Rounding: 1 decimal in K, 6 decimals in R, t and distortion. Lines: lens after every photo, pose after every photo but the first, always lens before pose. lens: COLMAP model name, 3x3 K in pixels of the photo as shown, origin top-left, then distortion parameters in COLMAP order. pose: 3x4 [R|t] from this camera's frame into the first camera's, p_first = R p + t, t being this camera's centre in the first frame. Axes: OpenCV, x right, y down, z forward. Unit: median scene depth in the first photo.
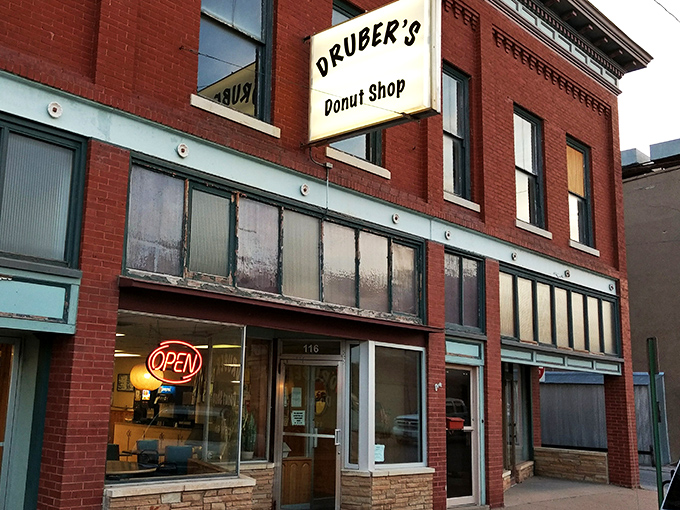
lens RADIAL K [[735.2, 0, 340.0], [0, 735.2, 255.0], [0, 0, 1]] dist [0.013859, -0.010150]
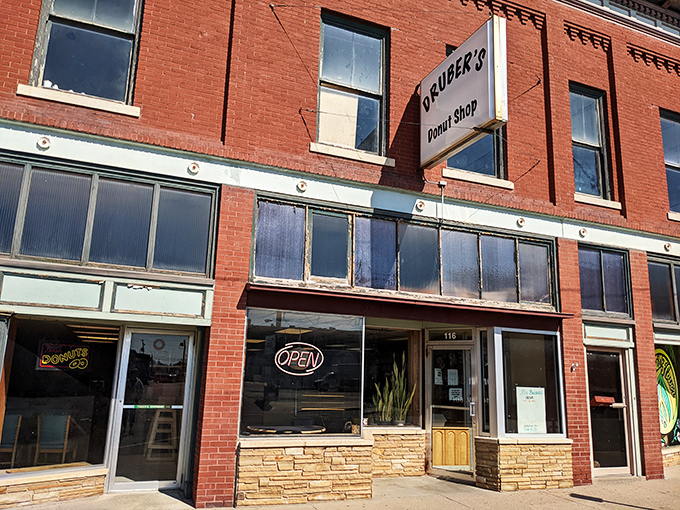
lens RADIAL K [[559.4, 0, 340.0], [0, 559.4, 255.0], [0, 0, 1]] dist [0.005260, -0.035689]
pose [[0.915719, -0.090509, -0.391493, 0.185489], [0.076540, 0.995752, -0.051176, 0.031312], [0.394462, 0.016898, 0.918757, 0.088593]]
